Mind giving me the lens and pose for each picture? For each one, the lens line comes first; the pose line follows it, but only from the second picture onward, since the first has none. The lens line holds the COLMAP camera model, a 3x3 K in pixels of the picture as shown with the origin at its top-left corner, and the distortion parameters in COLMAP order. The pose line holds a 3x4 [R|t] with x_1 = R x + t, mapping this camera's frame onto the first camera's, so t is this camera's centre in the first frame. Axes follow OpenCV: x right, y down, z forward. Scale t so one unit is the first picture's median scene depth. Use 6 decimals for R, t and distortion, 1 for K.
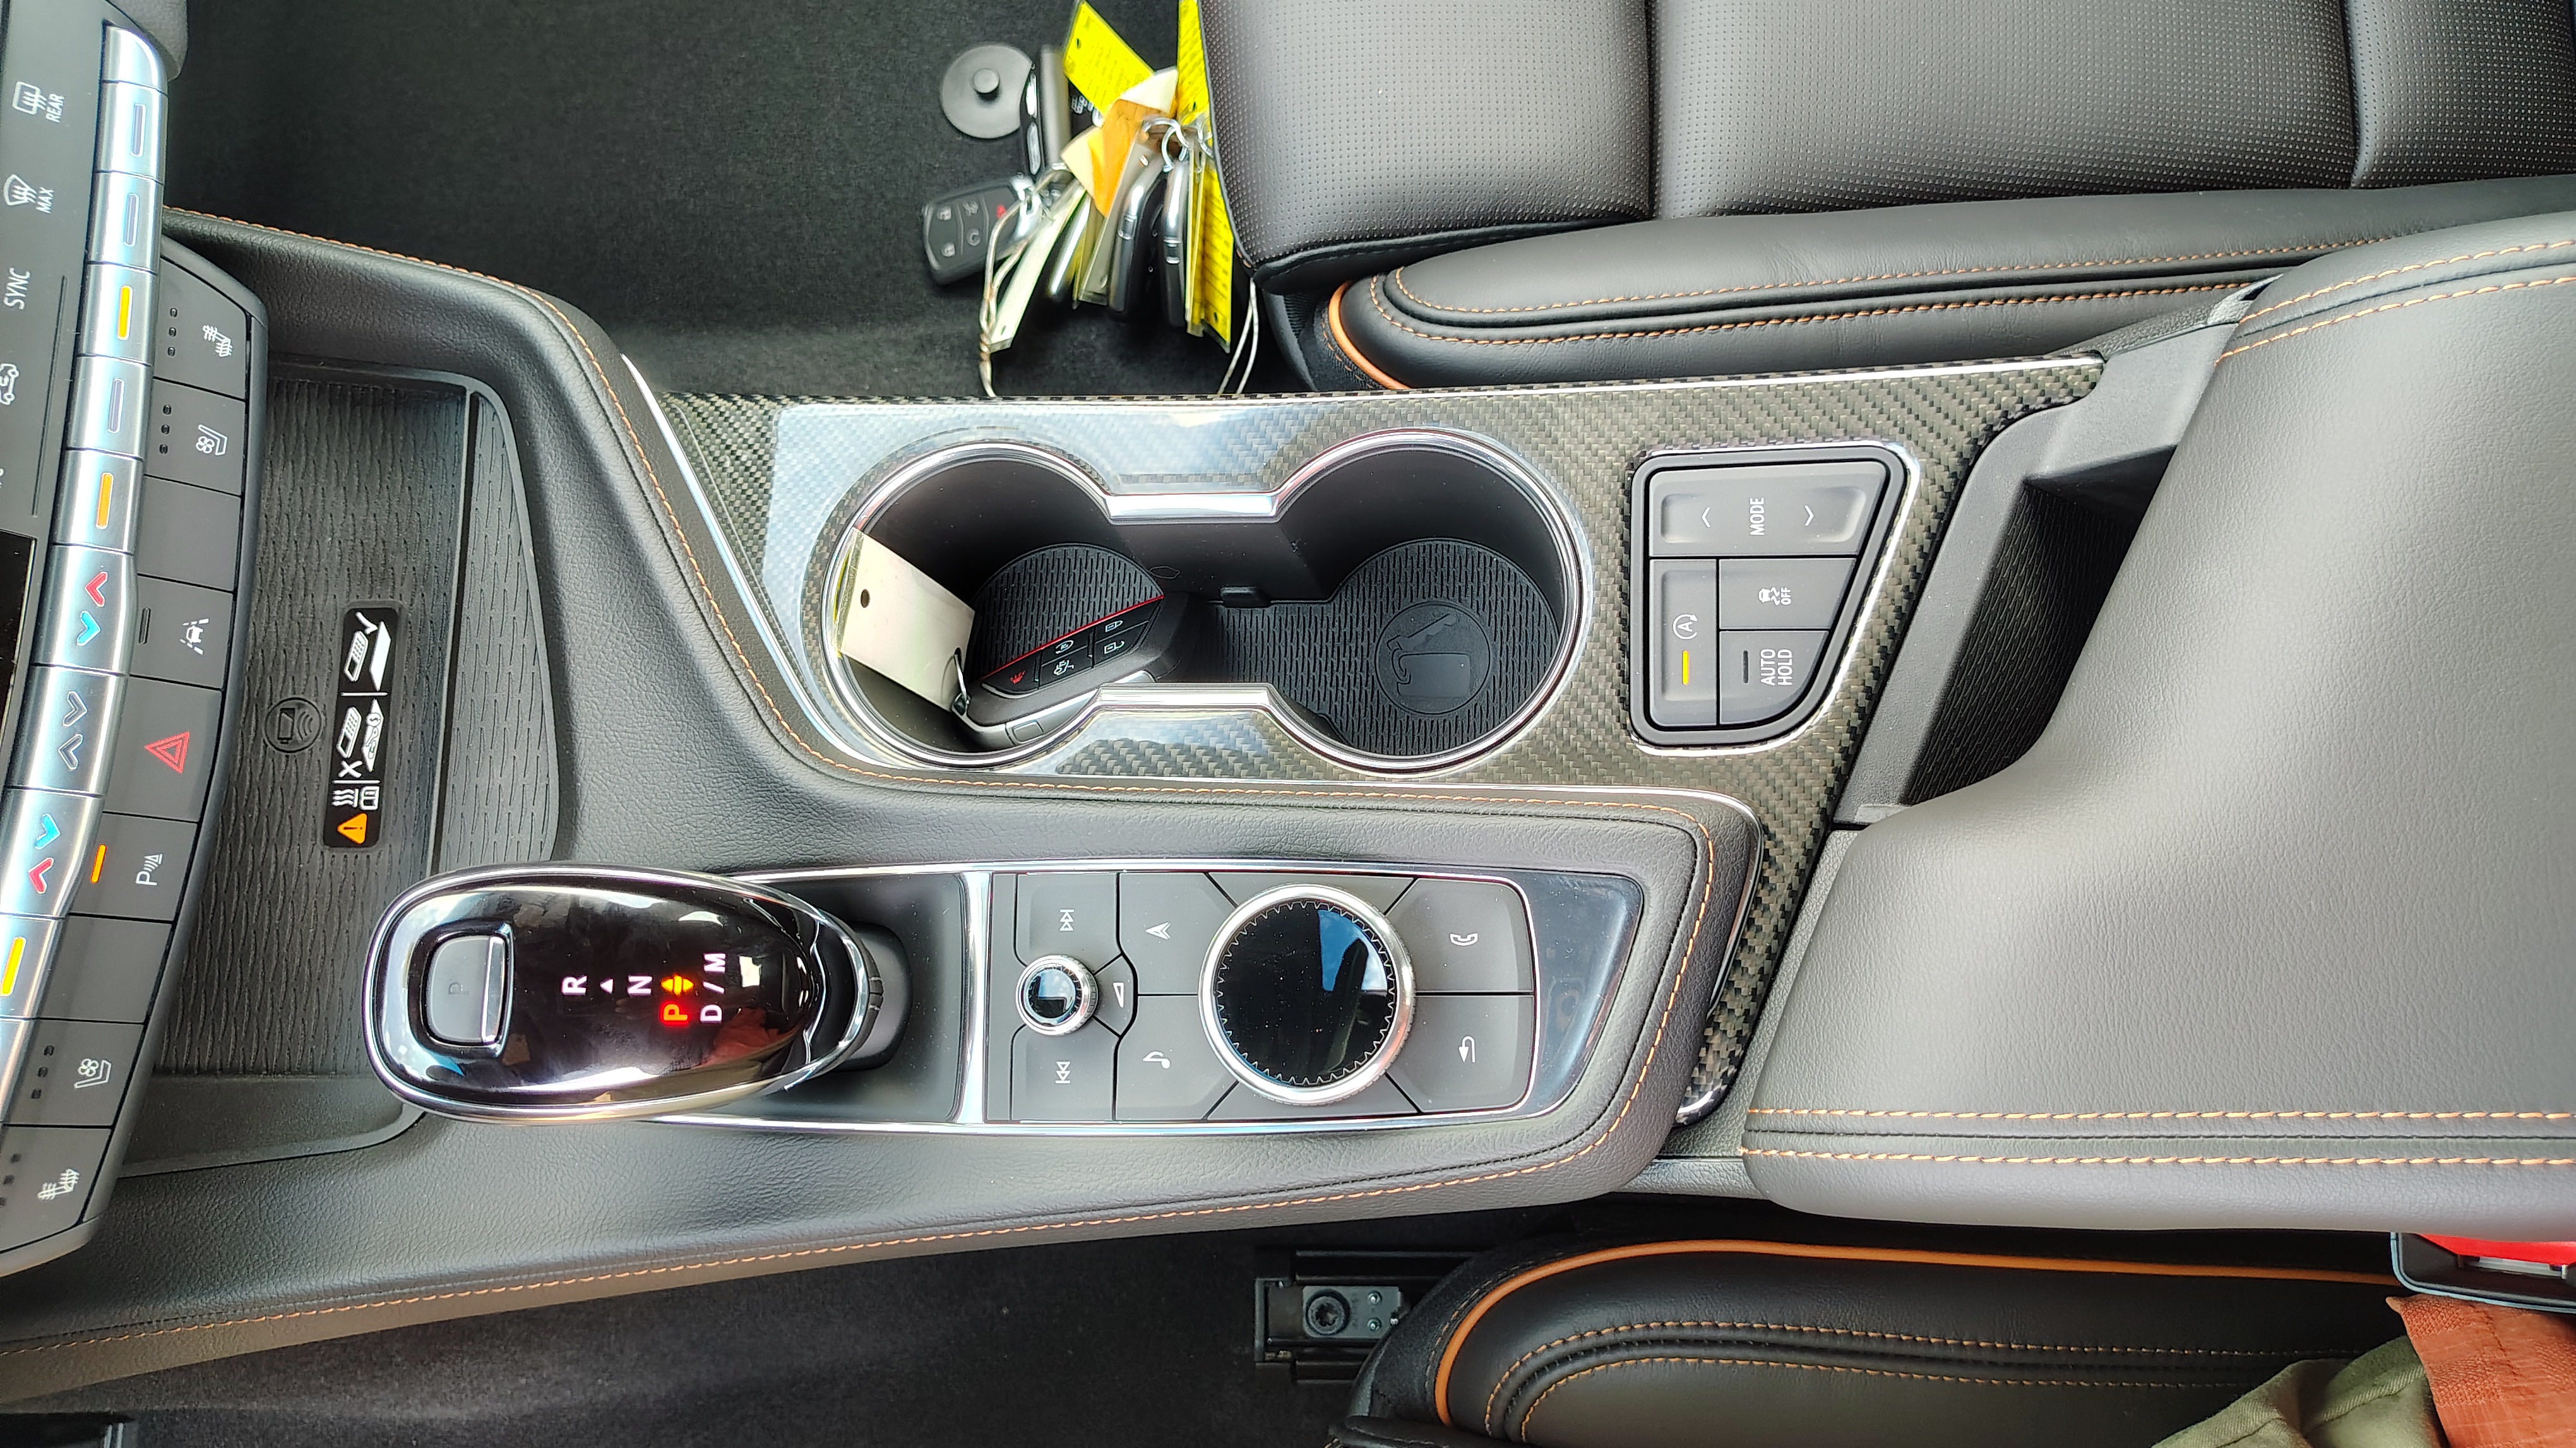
lens RADIAL K [[1816.8, 0, 1287.0], [0, 1816.8, 689.8], [0, 0, 1]] dist [0.012151, -0.024915]
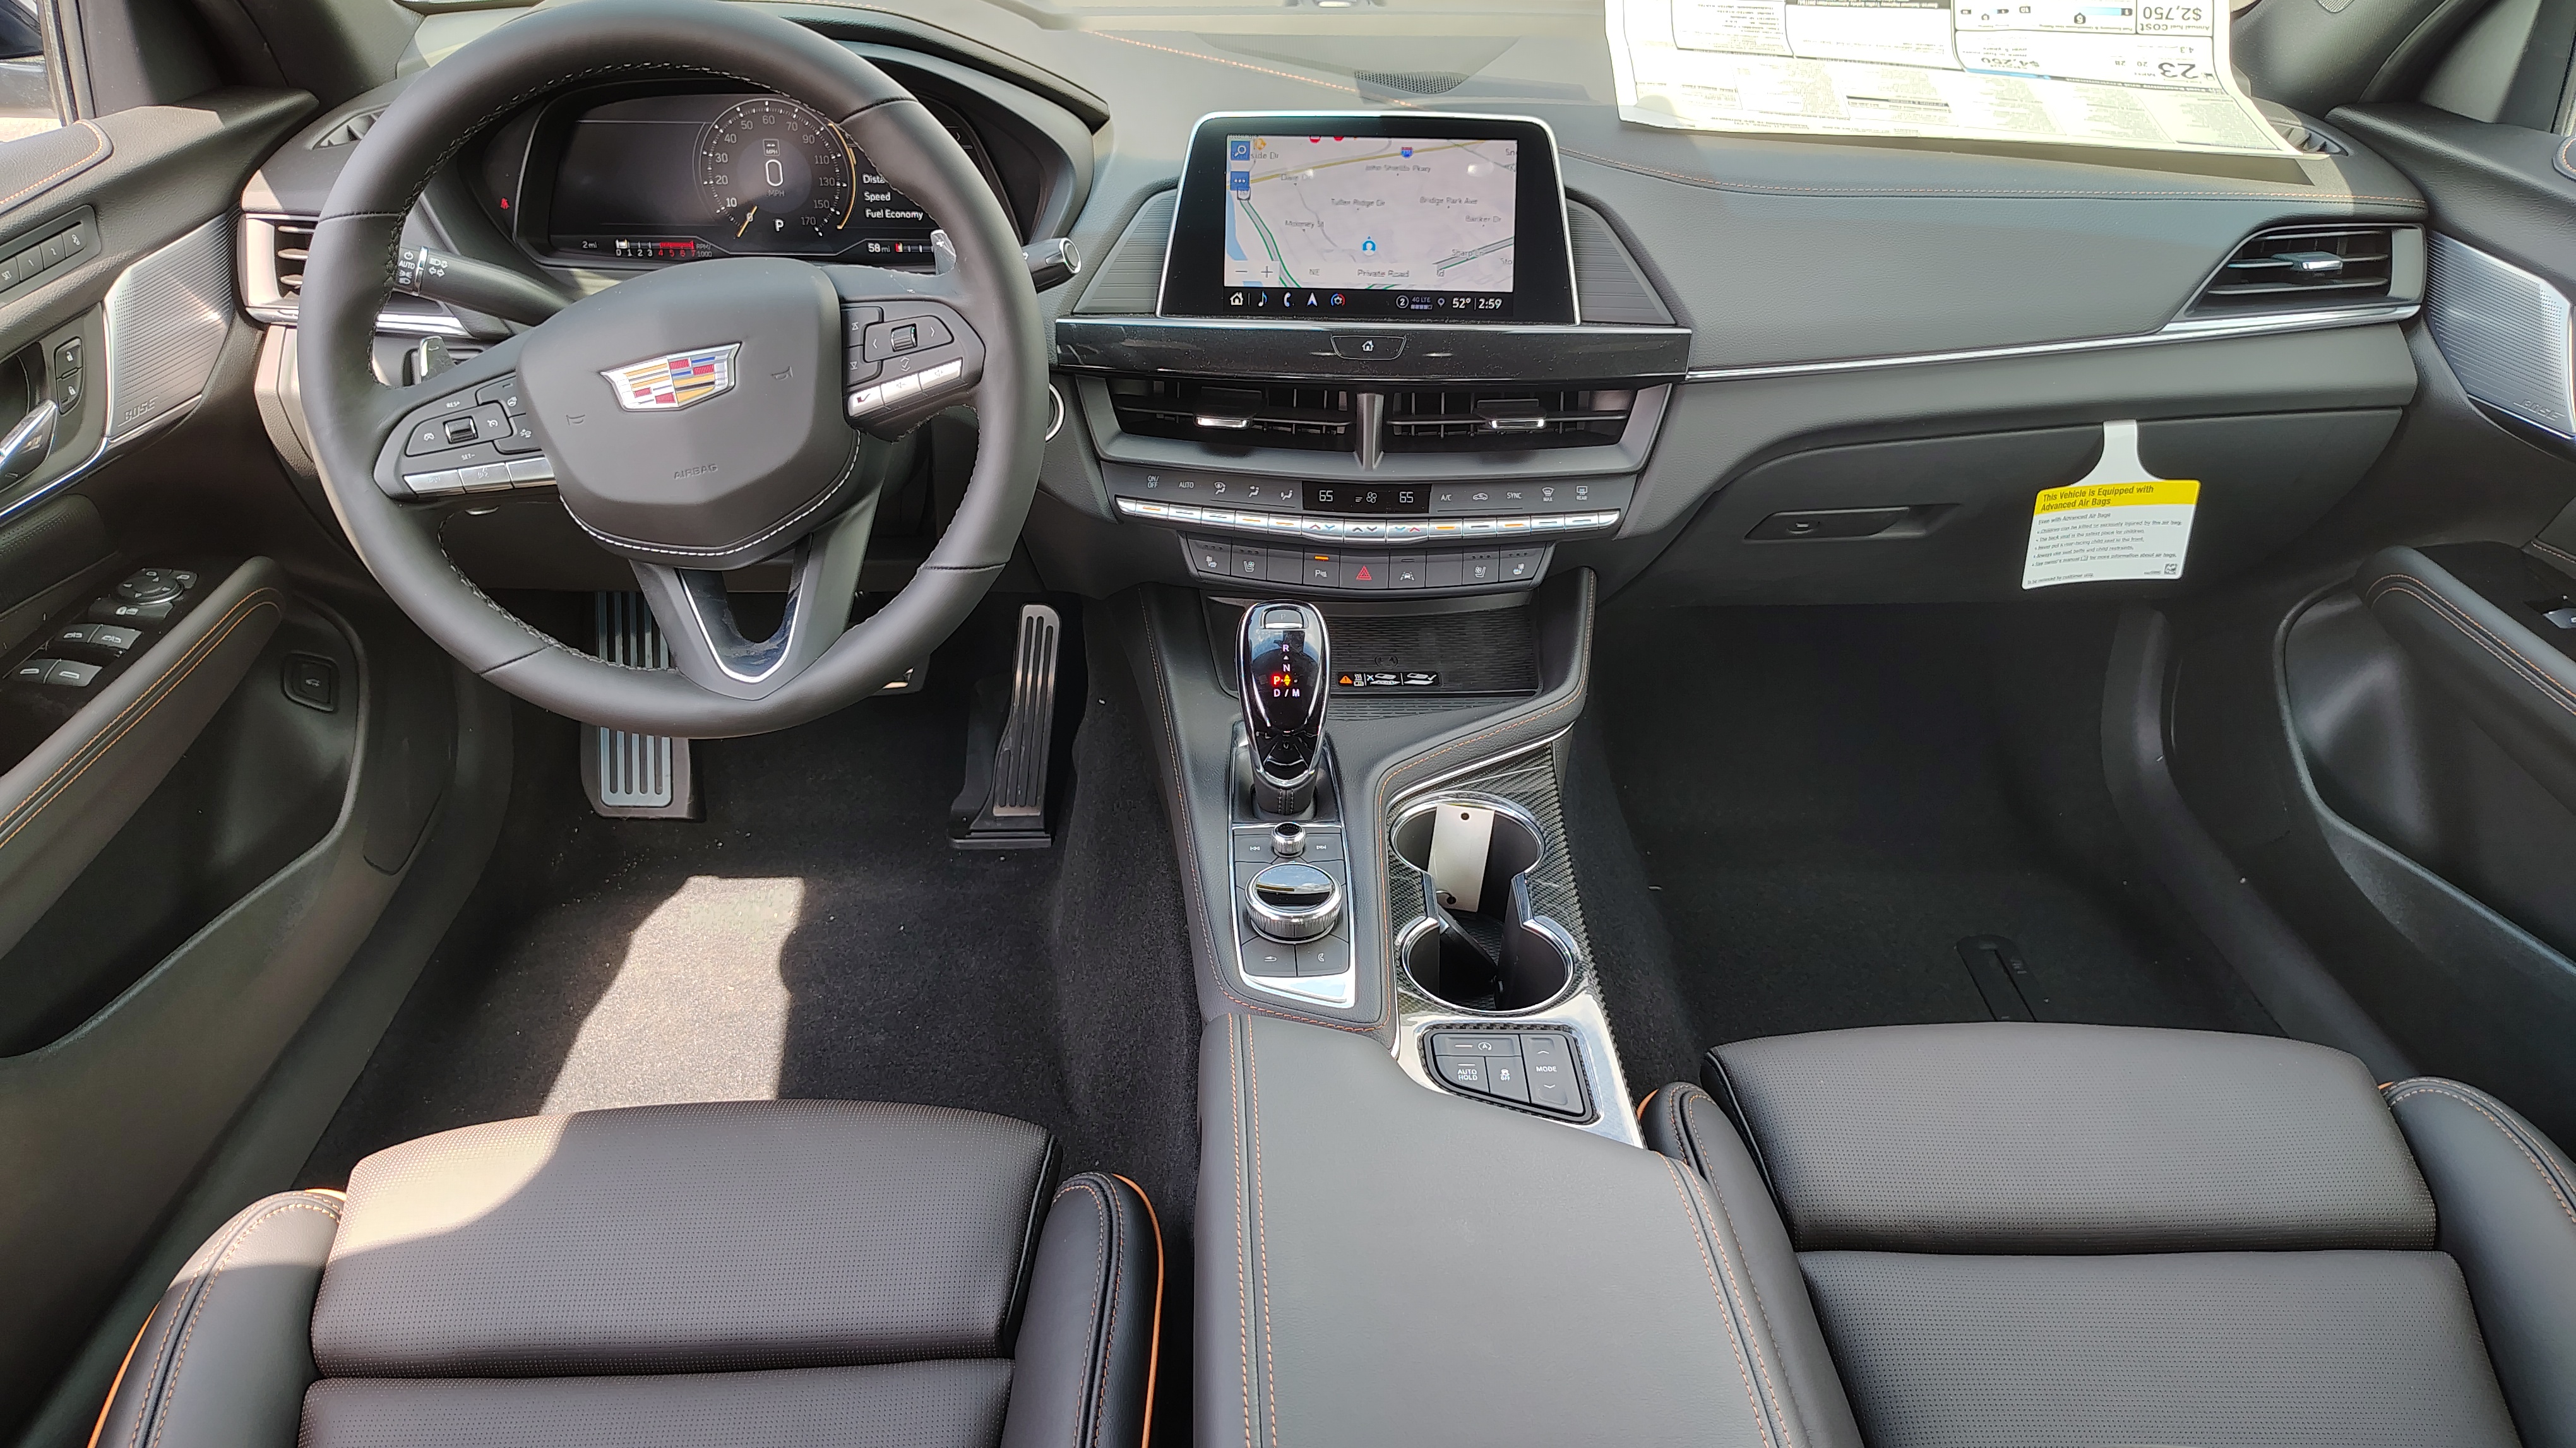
lens RADIAL K [[1816.8, 0, 1324.2], [0, 1816.8, 732.6], [0, 0, 1]] dist [0.012151, -0.024915]
pose [[0.049902, 0.631446, -0.773813, 1.542481], [-0.986435, 0.152473, 0.060807, -0.034288], [0.156381, 0.760282, 0.630489, -0.520116]]
